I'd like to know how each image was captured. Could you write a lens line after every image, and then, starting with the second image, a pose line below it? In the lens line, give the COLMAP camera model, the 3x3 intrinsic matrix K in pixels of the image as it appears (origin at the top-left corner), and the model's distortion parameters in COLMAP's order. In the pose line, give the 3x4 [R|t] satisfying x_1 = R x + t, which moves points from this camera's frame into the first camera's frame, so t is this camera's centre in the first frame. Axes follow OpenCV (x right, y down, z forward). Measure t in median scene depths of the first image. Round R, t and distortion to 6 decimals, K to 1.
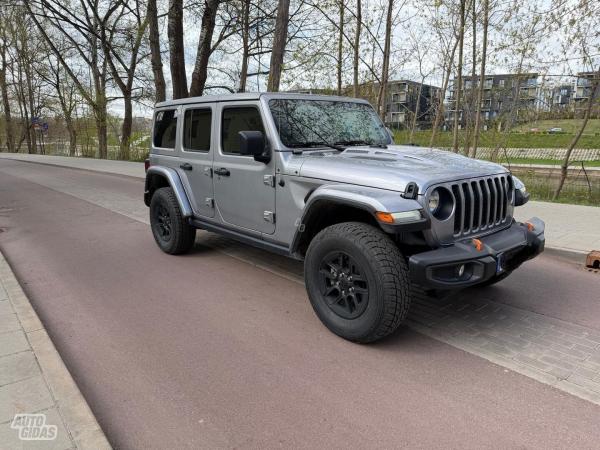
lens RADIAL K [[421.1, 0, 300.7], [0, 421.1, 225.2], [0, 0, 1]] dist [0.026546, -0.030492]
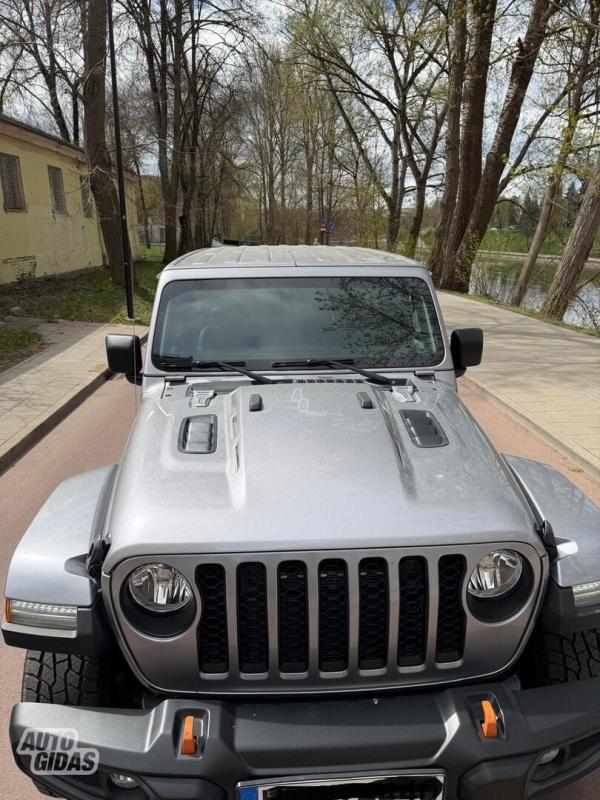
lens RADIAL K [[561.5, 0, 306.3], [0, 561.5, 393.8], [0, 0, 1]] dist [0.026546, -0.030492]
pose [[0.801270, 0.175040, -0.572125, 0.573245], [-0.131430, 0.984385, 0.117099, -0.266985], [0.583689, -0.018634, 0.811764, 0.486267]]
